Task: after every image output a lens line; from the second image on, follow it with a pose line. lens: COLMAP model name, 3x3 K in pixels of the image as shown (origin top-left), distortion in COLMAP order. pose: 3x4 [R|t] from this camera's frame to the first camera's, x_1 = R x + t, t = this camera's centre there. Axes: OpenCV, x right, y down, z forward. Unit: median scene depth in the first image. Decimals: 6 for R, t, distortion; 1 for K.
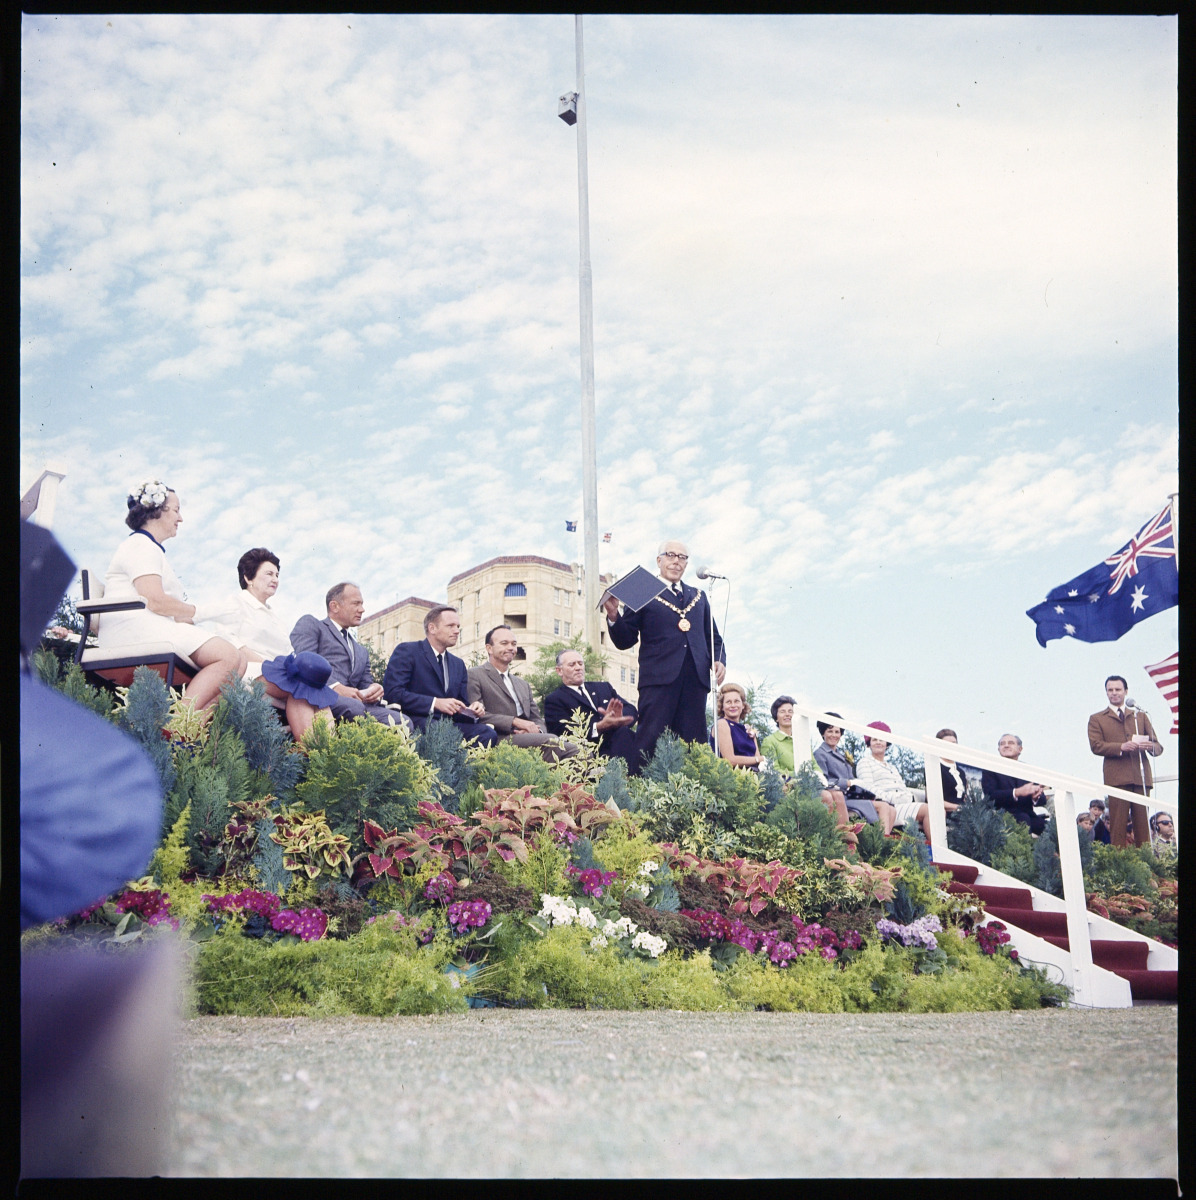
lens RADIAL K [[1107.3, 0, 598.0], [0, 1107.3, 600.0], [0, 0, 1]] dist [-0.019305, 0.027233]
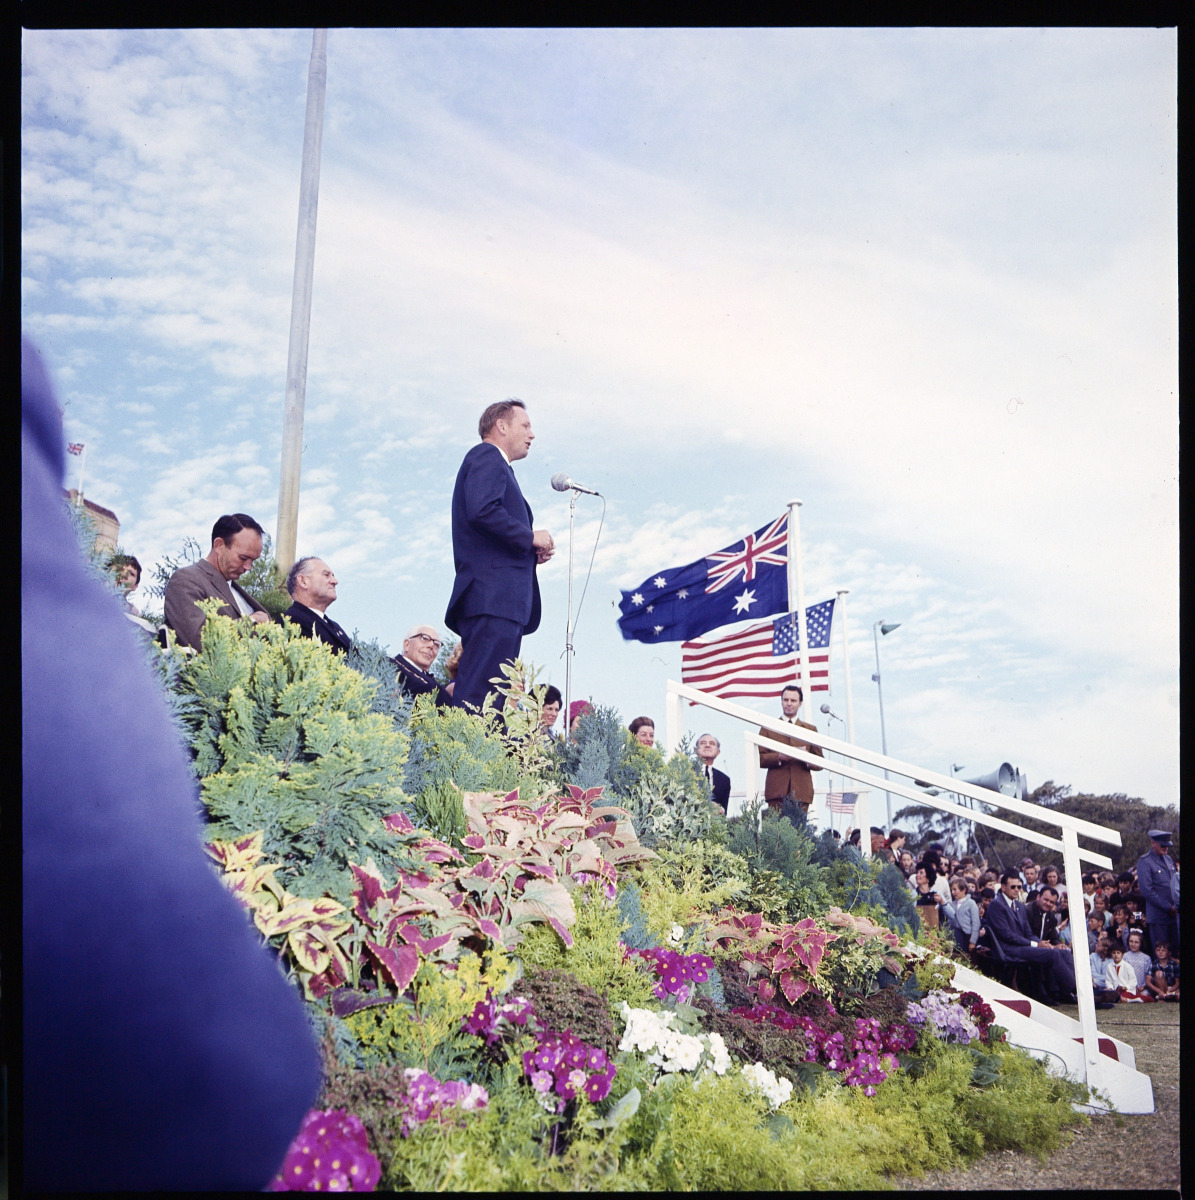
lens RADIAL K [[1117.4, 0, 596.3], [0, 1117.4, 616.7], [0, 0, 1]] dist [-0.013782, 0.004643]
pose [[0.886260, 0.122675, 0.446647, -0.092996], [-0.145320, 0.989245, 0.016649, 0.016267], [-0.439801, -0.079662, 0.894555, 0.143820]]
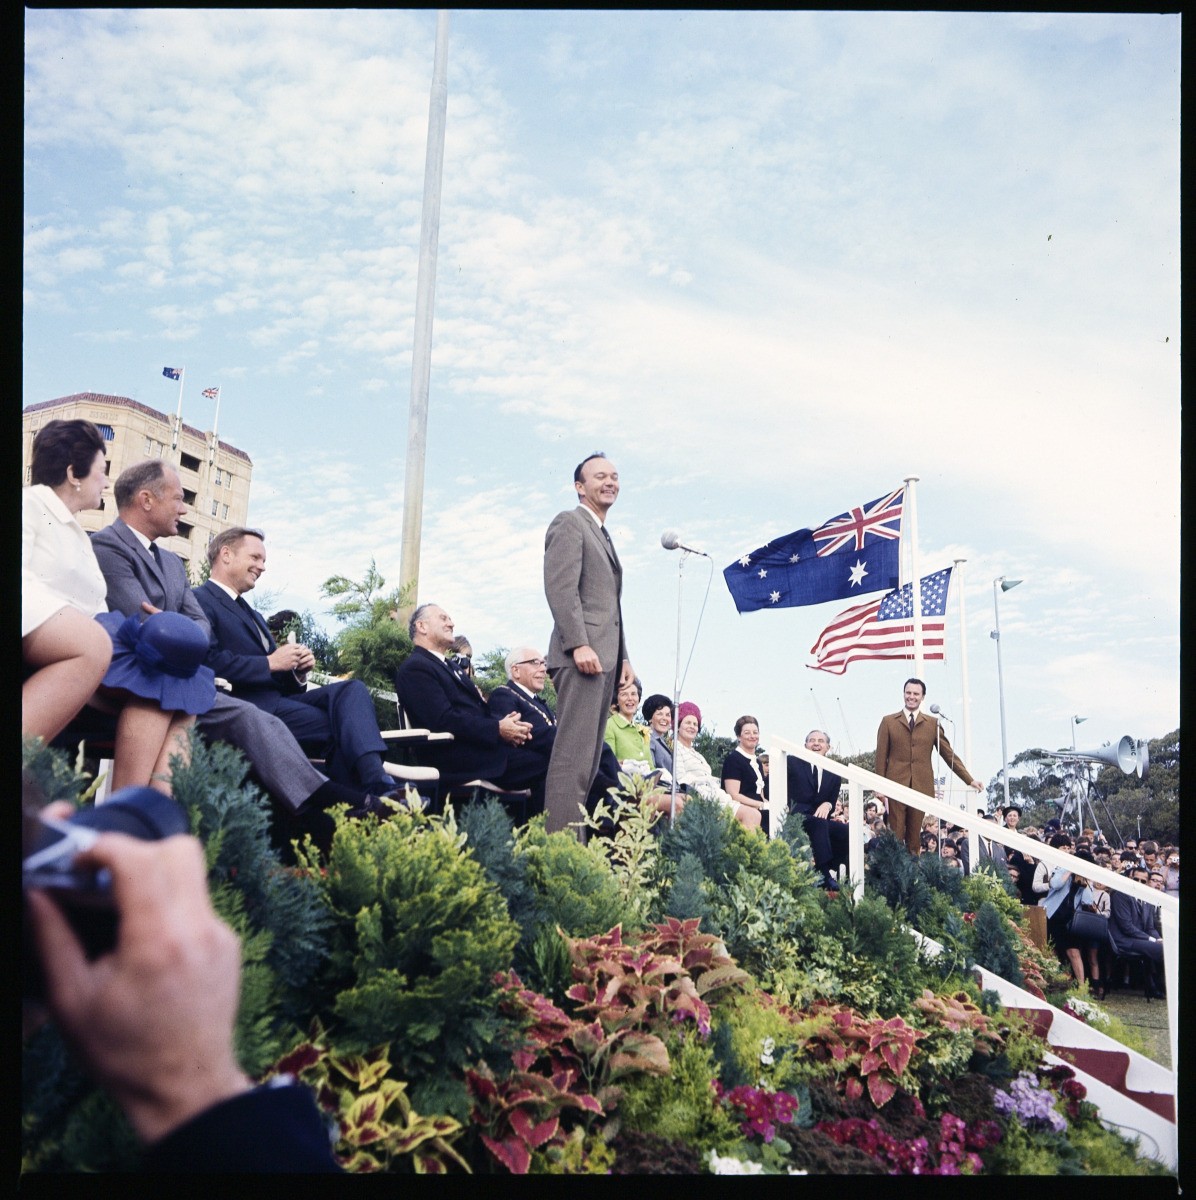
lens RADIAL K [[1107.3, 0, 598.0], [0, 1107.3, 600.0], [0, 0, 1]] dist [-0.019305, 0.027233]
pose [[0.925759, 0.115848, 0.359930, -0.099206], [-0.151625, 0.985760, 0.072706, -0.018949], [-0.346382, -0.121883, 0.930142, 0.137858]]
